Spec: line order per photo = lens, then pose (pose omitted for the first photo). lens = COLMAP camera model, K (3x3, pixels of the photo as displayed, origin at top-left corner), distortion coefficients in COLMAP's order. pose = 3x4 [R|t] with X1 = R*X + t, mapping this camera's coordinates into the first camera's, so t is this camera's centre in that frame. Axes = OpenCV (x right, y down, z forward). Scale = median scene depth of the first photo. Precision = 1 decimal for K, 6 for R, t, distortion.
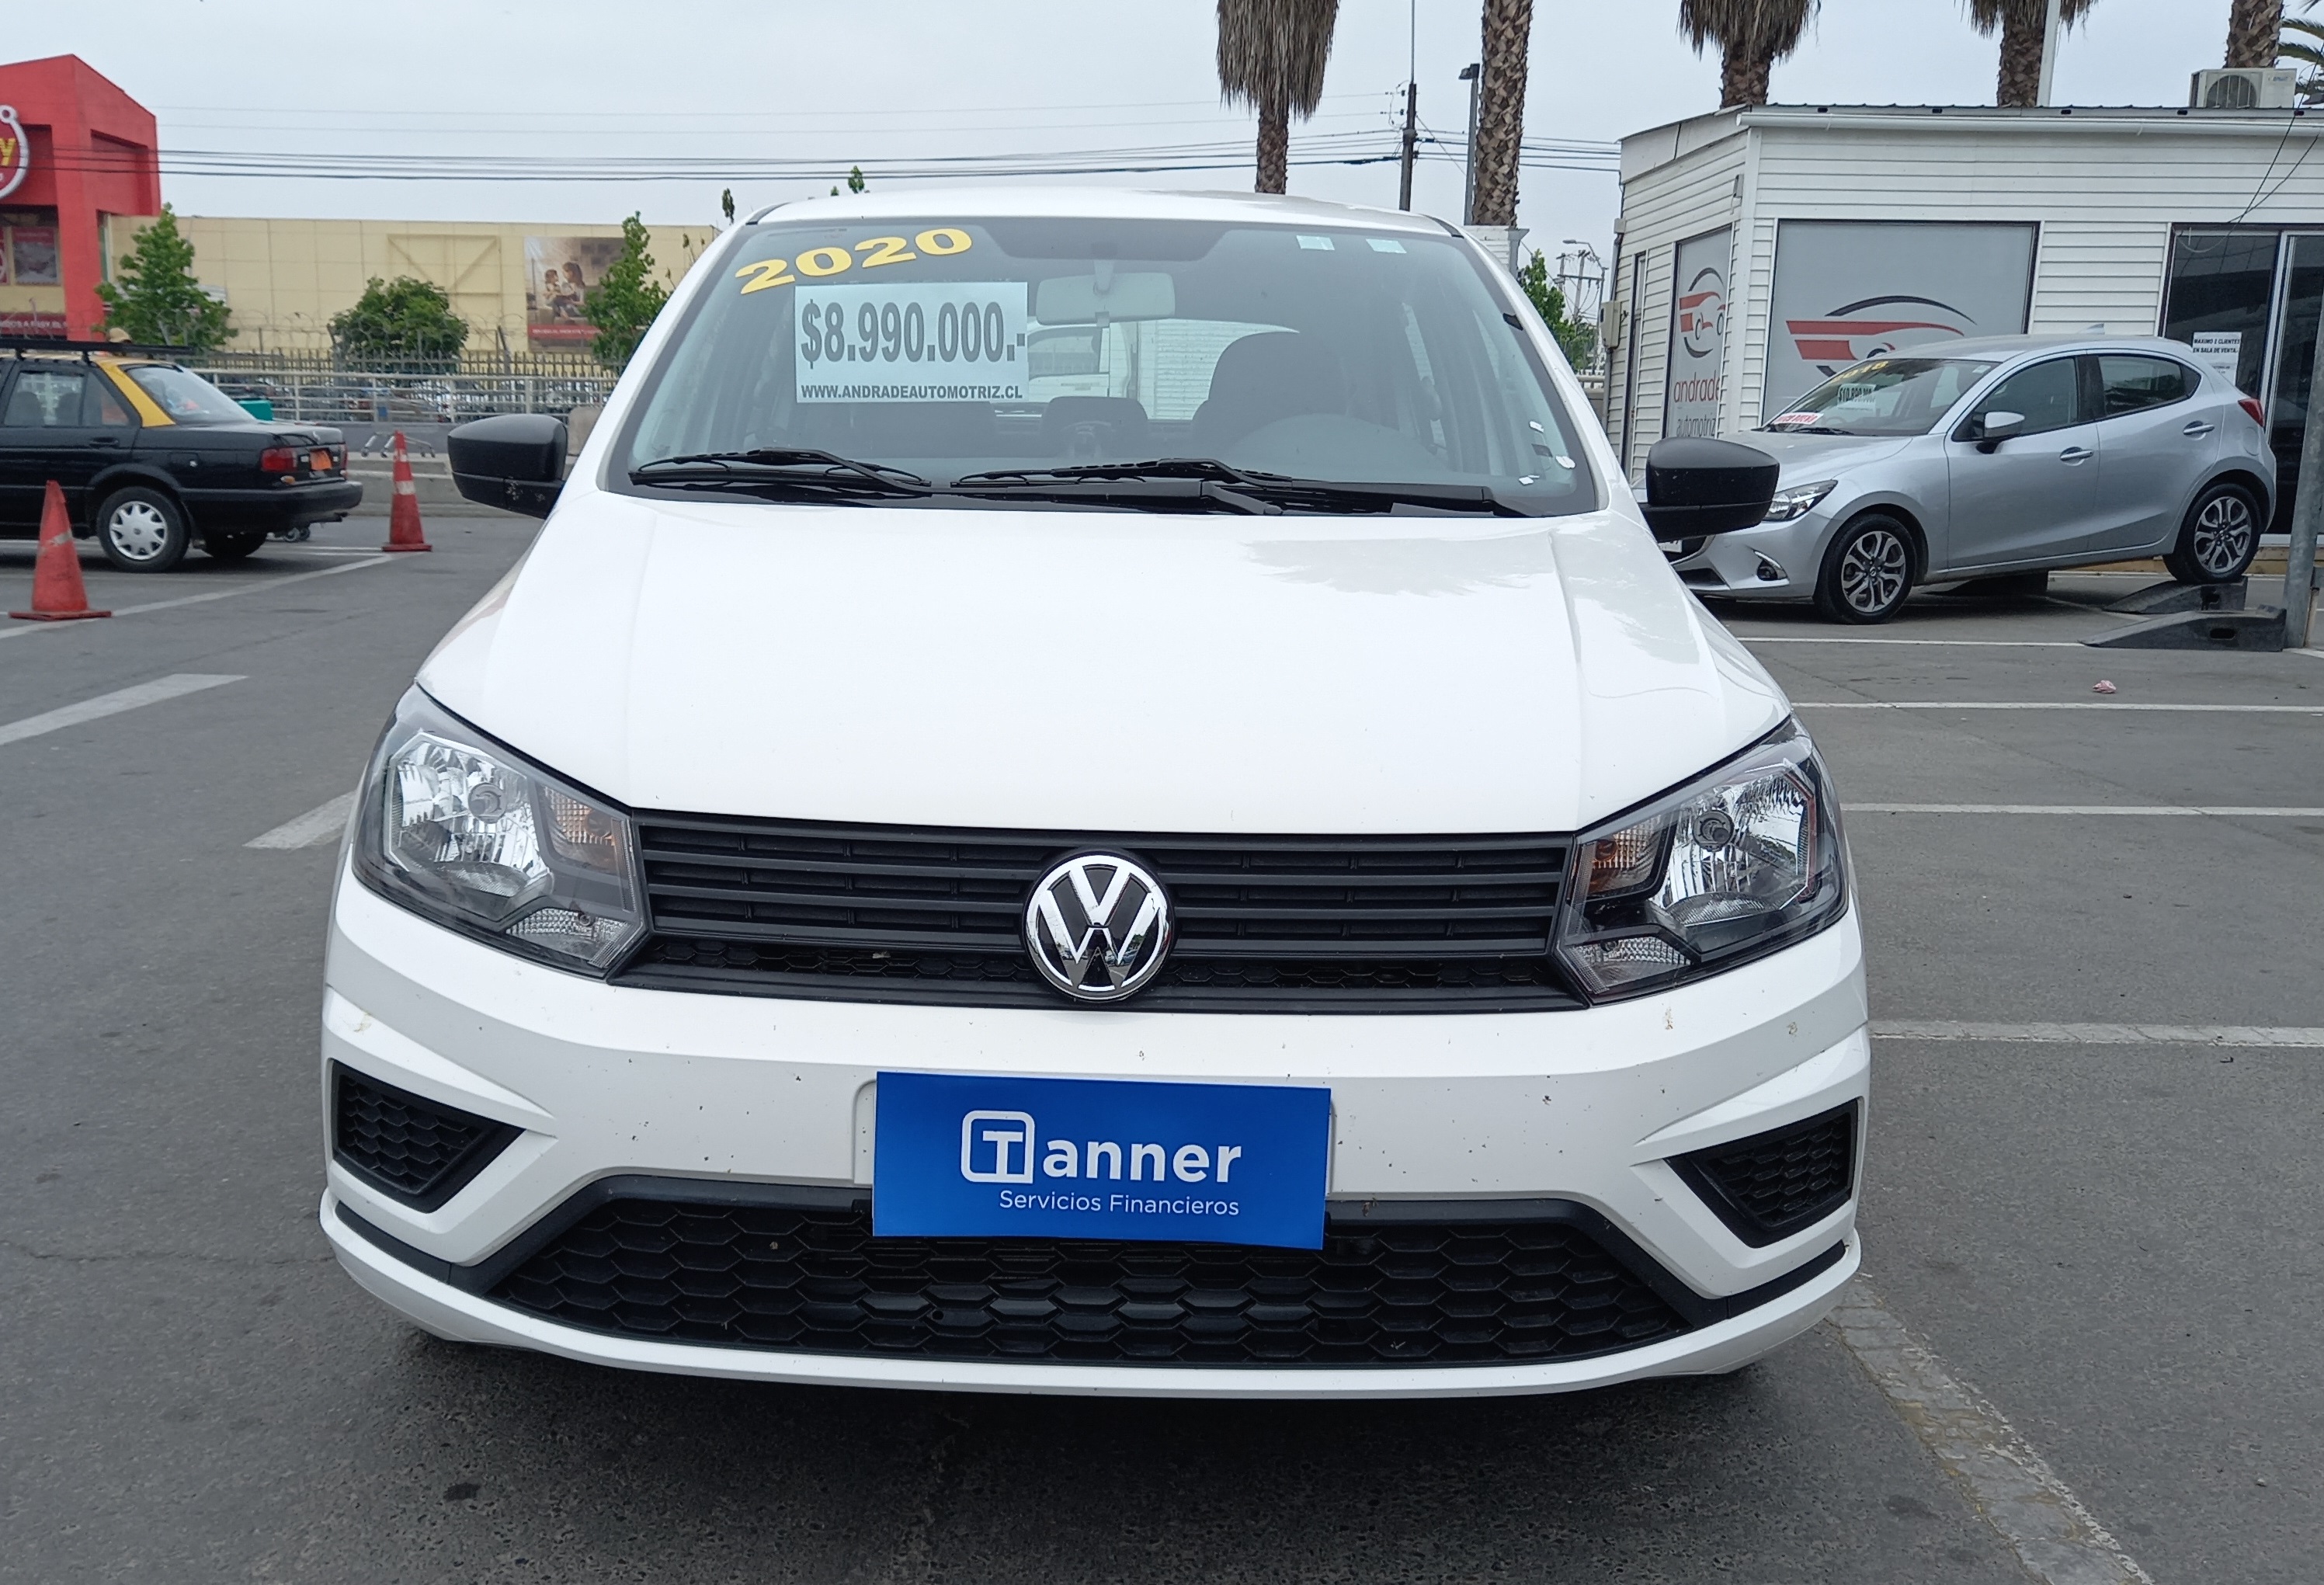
lens RADIAL K [[2096.0, 0, 1150.9], [0, 2096.0, 815.9], [0, 0, 1]] dist [0.057454, -0.060744]
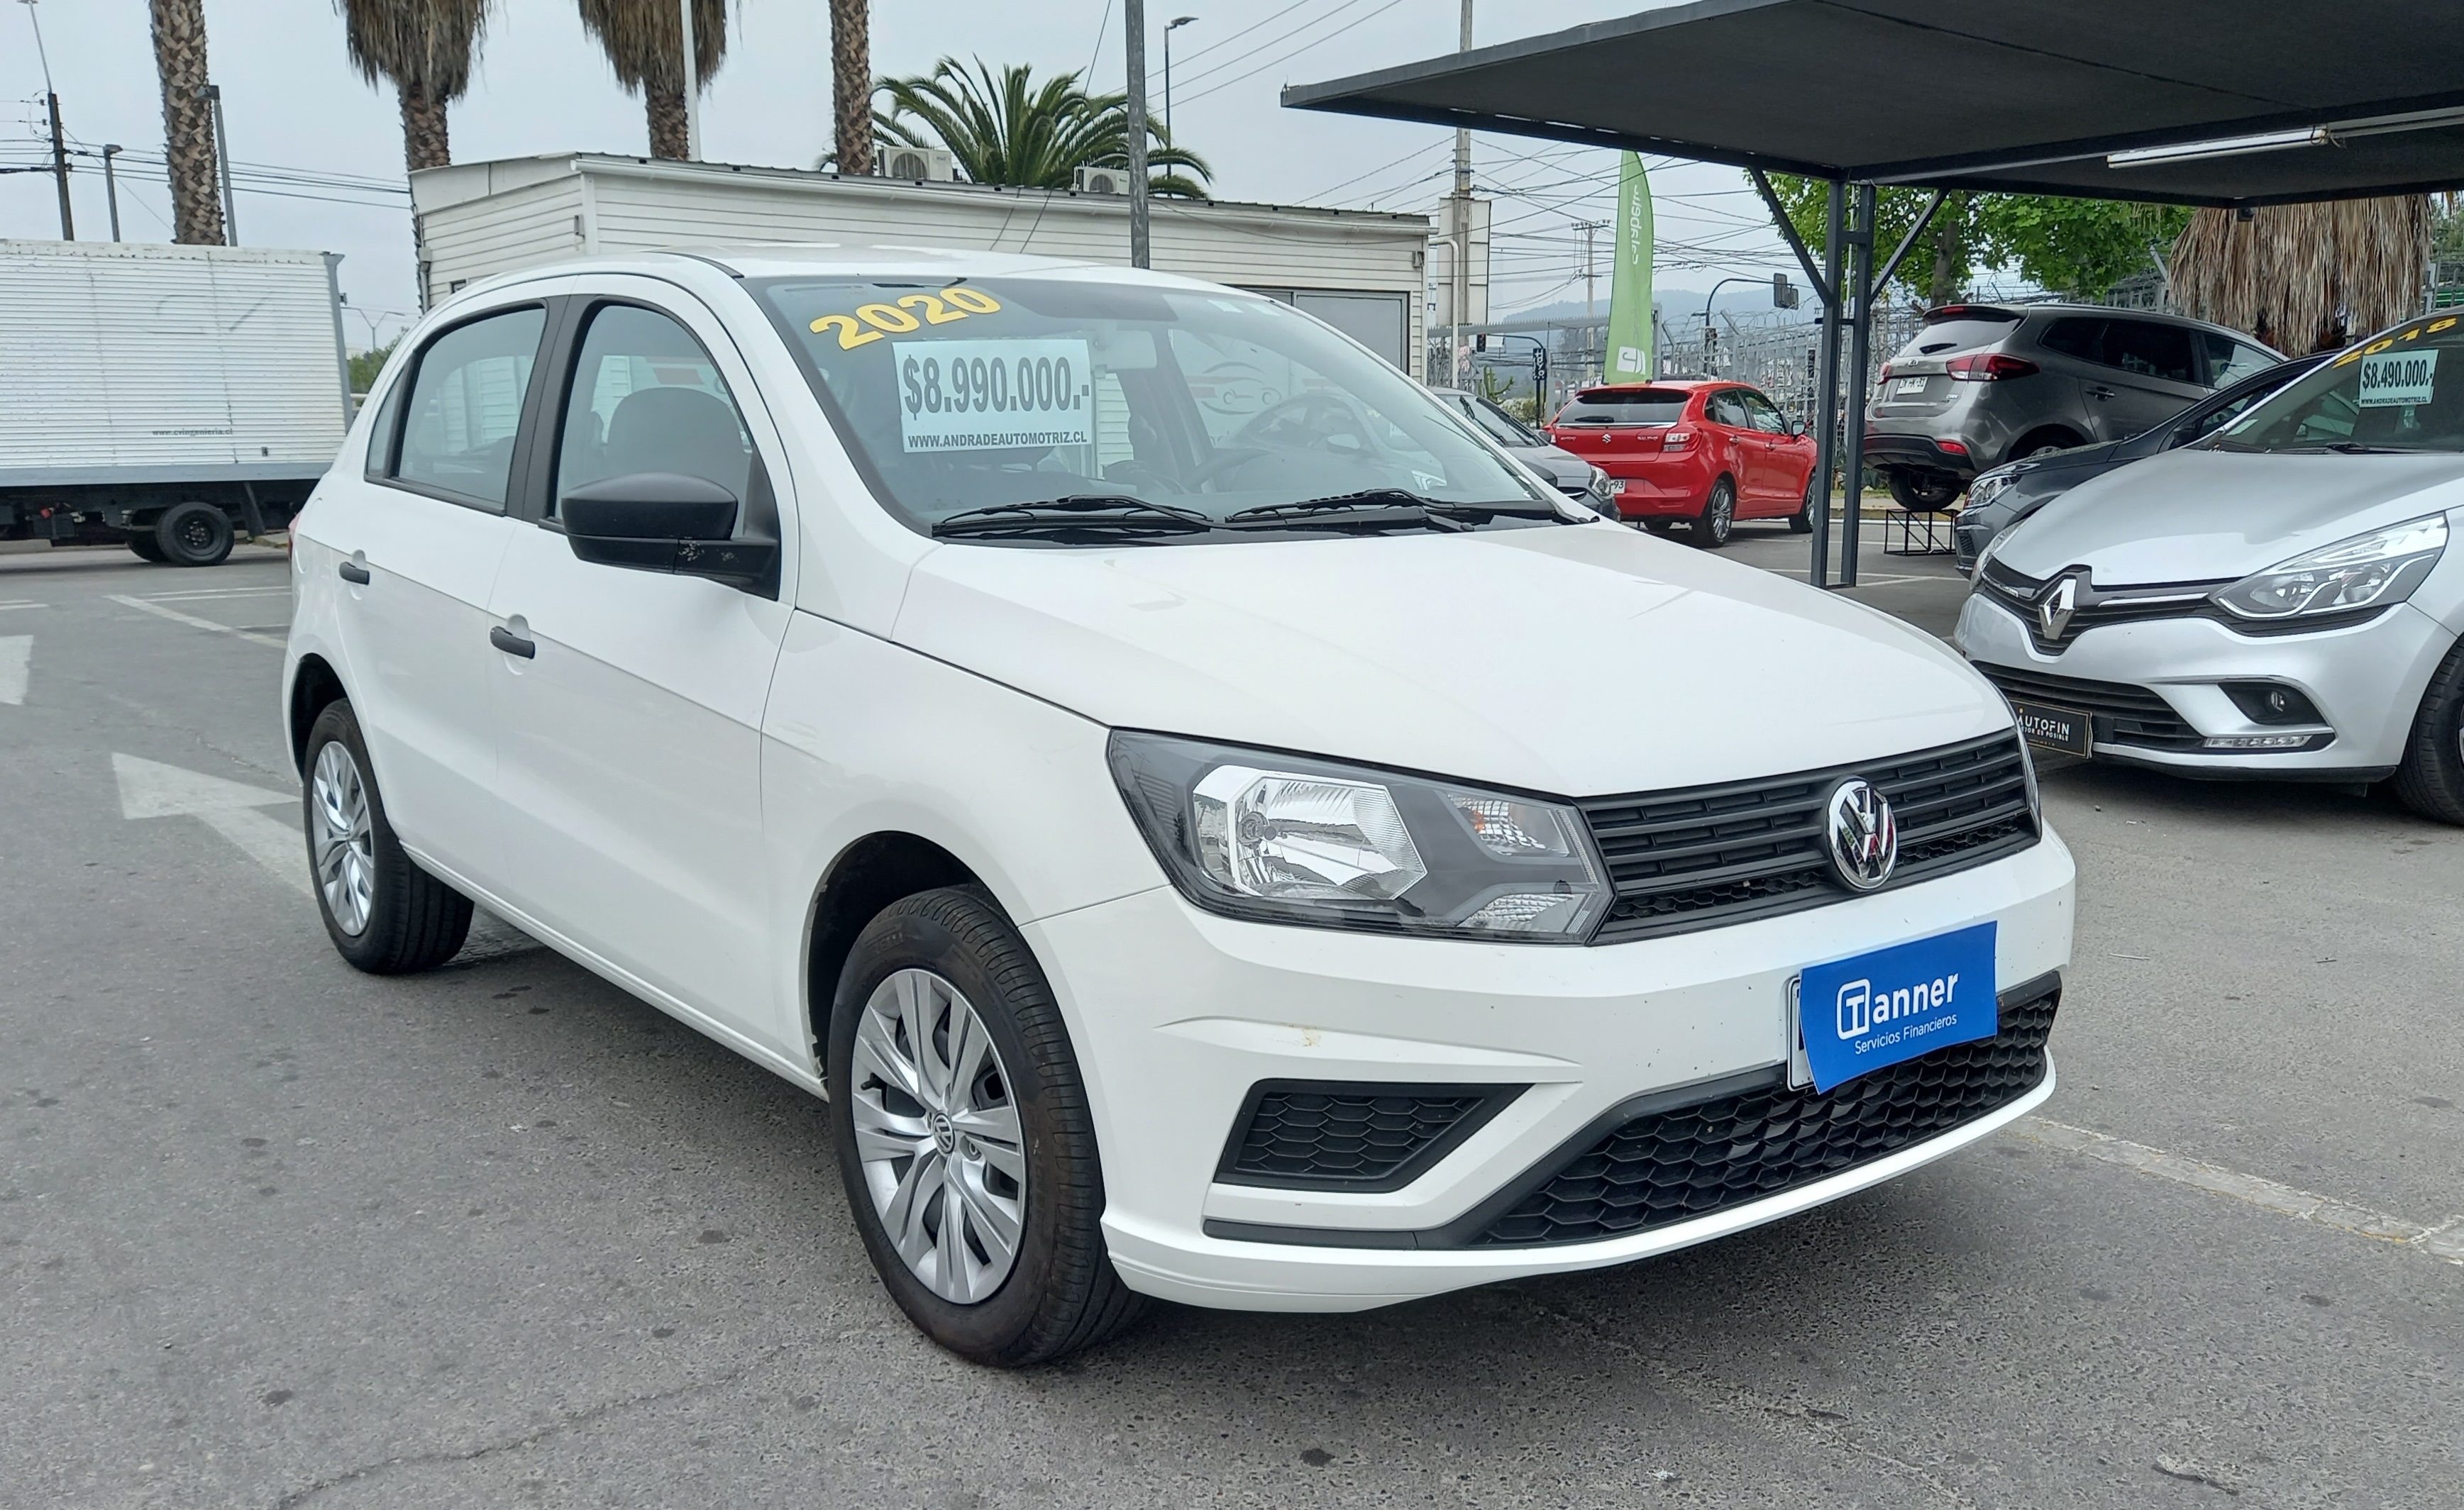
lens RADIAL K [[1890.1, 0, 1232.0], [0, 1890.1, 755.0], [0, 0, 1]] dist [0.052481, -0.054096]
pose [[0.795484, -0.125004, 0.592942, -0.723175], [0.135380, 0.990421, 0.027177, -0.058255], [-0.590659, 0.058653, 0.804787, 0.173547]]
